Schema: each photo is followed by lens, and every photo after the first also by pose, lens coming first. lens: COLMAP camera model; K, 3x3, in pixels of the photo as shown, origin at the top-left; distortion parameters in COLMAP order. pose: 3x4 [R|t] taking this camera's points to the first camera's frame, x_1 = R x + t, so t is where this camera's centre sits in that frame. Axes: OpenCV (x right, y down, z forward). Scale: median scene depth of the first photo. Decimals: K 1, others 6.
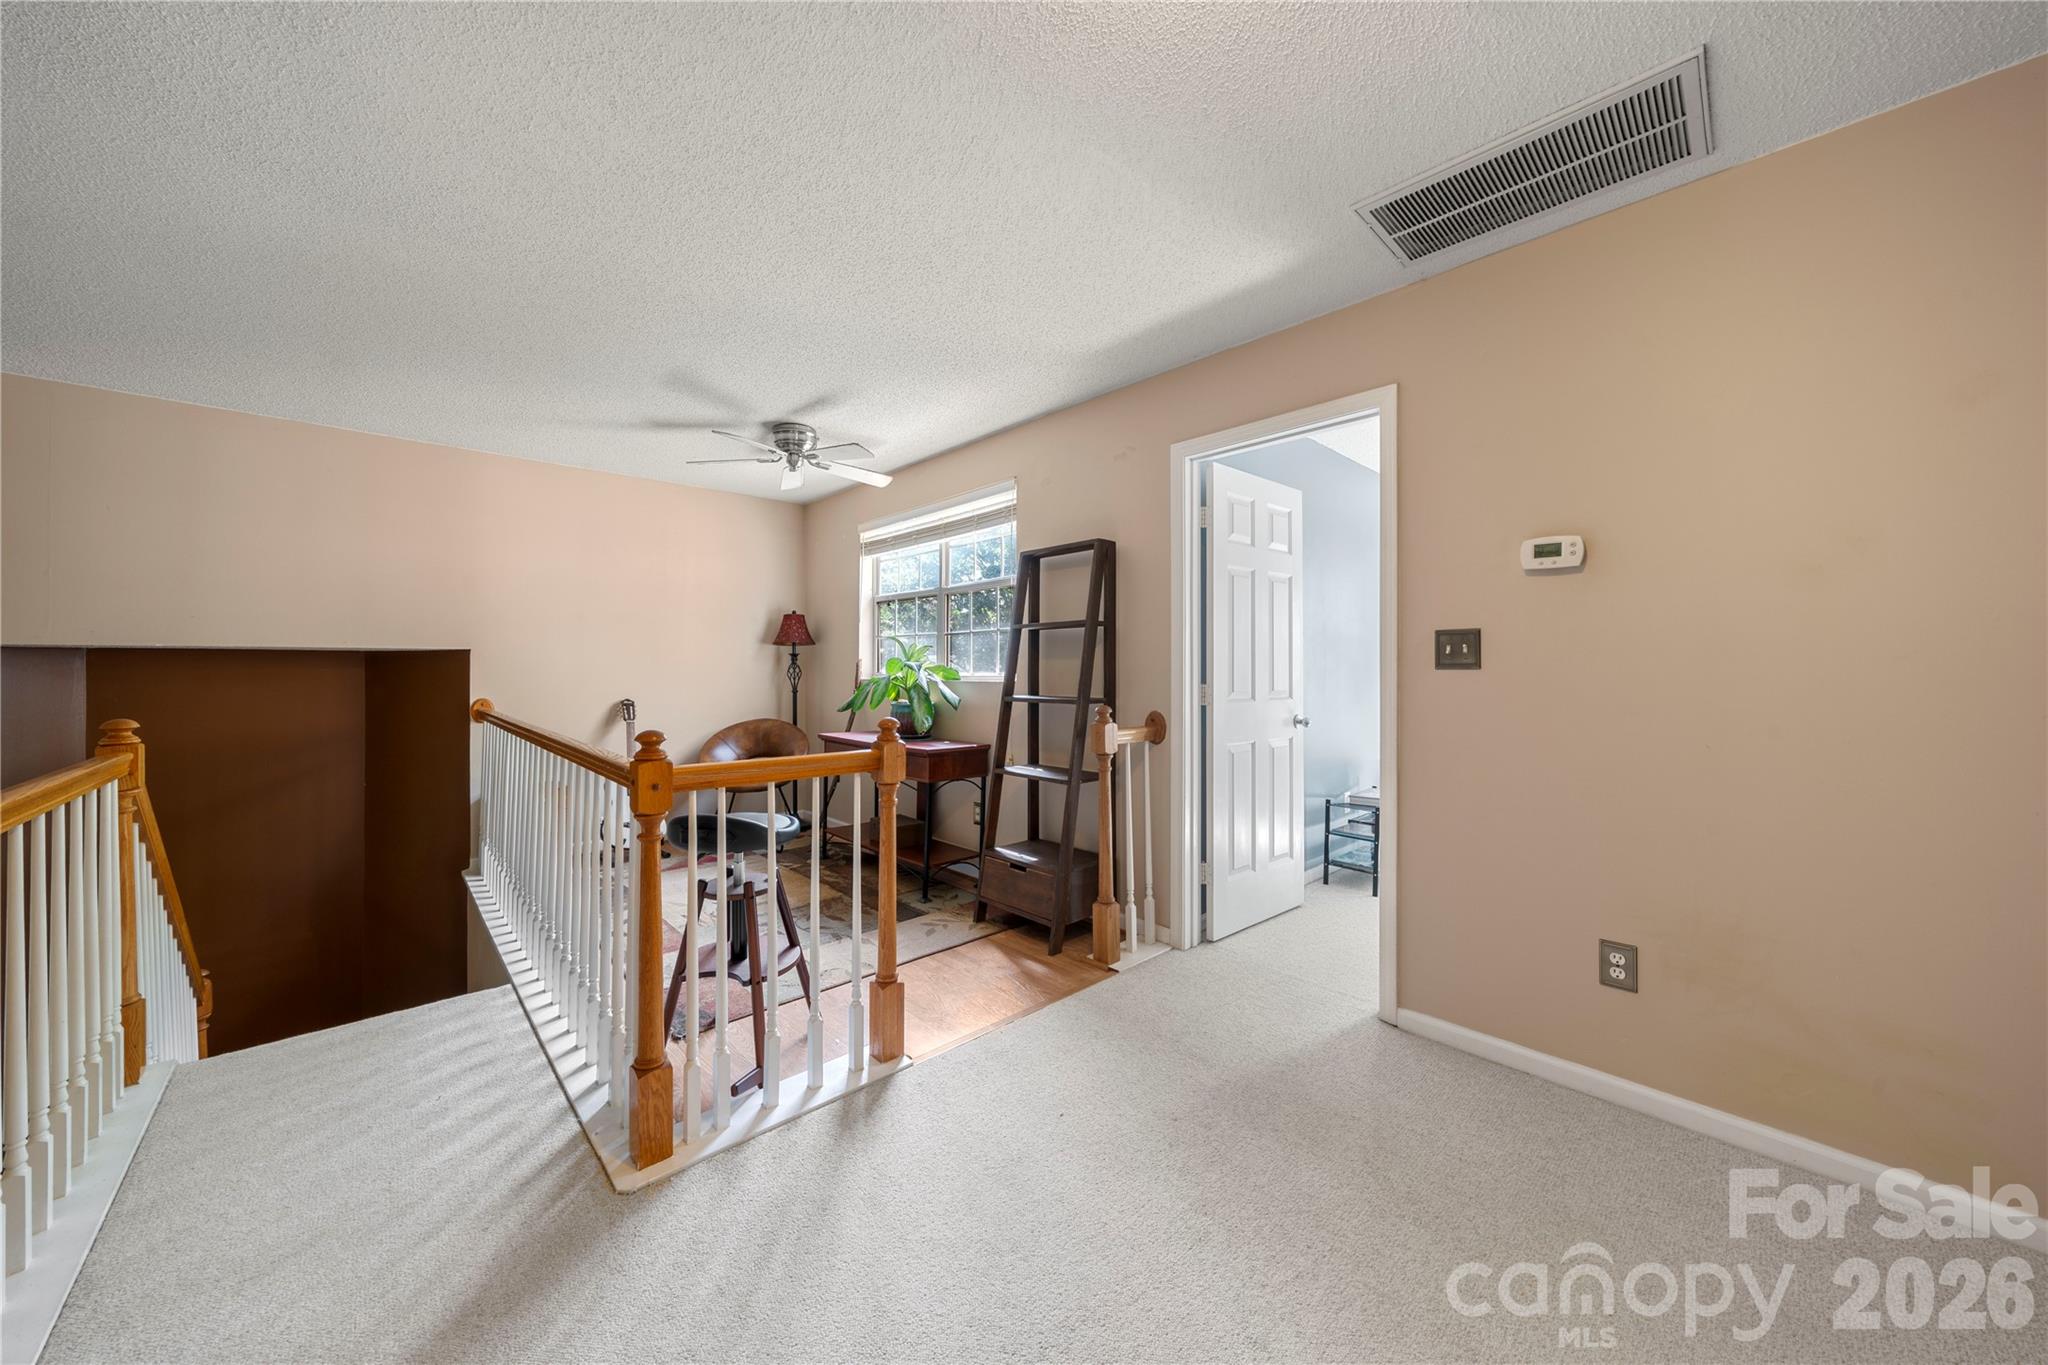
lens RADIAL K [[705.3, 0, 1016.7], [0, 705.3, 677.4], [0, 0, 1]] dist [-0.001972, -0.000200]
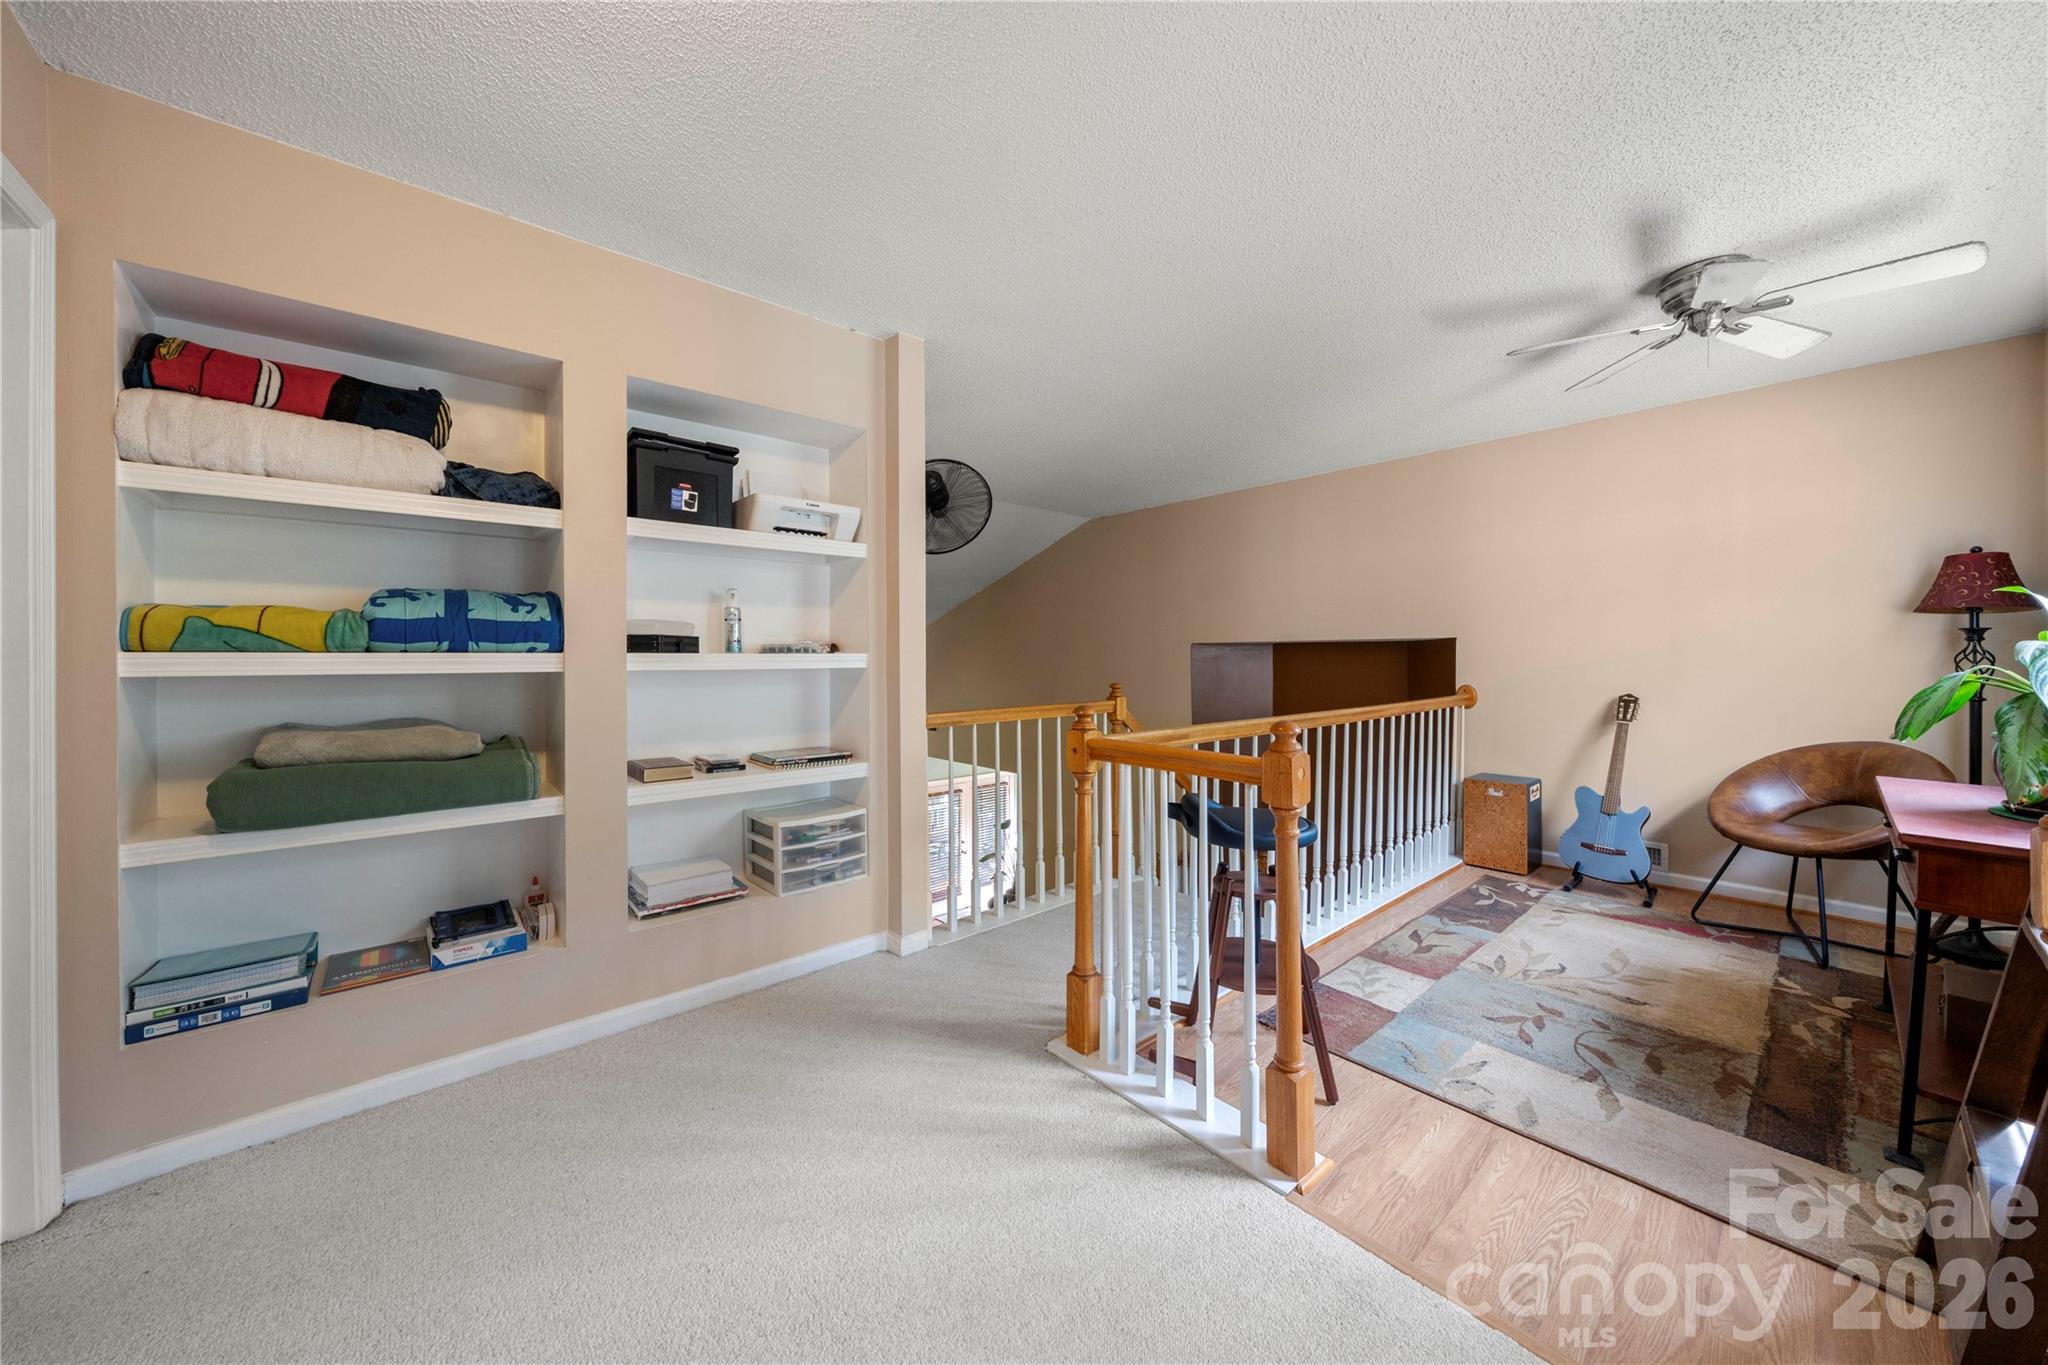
lens RADIAL K [[705.3, 0, 1016.7], [0, 705.3, 677.4], [0, 0, 1]] dist [-0.001972, -0.000200]
pose [[-0.030417, 0.033222, -0.998985, 0.354969], [-0.009494, 0.999393, 0.033524, -0.011100], [0.999492, 0.010504, -0.030083, 0.446301]]
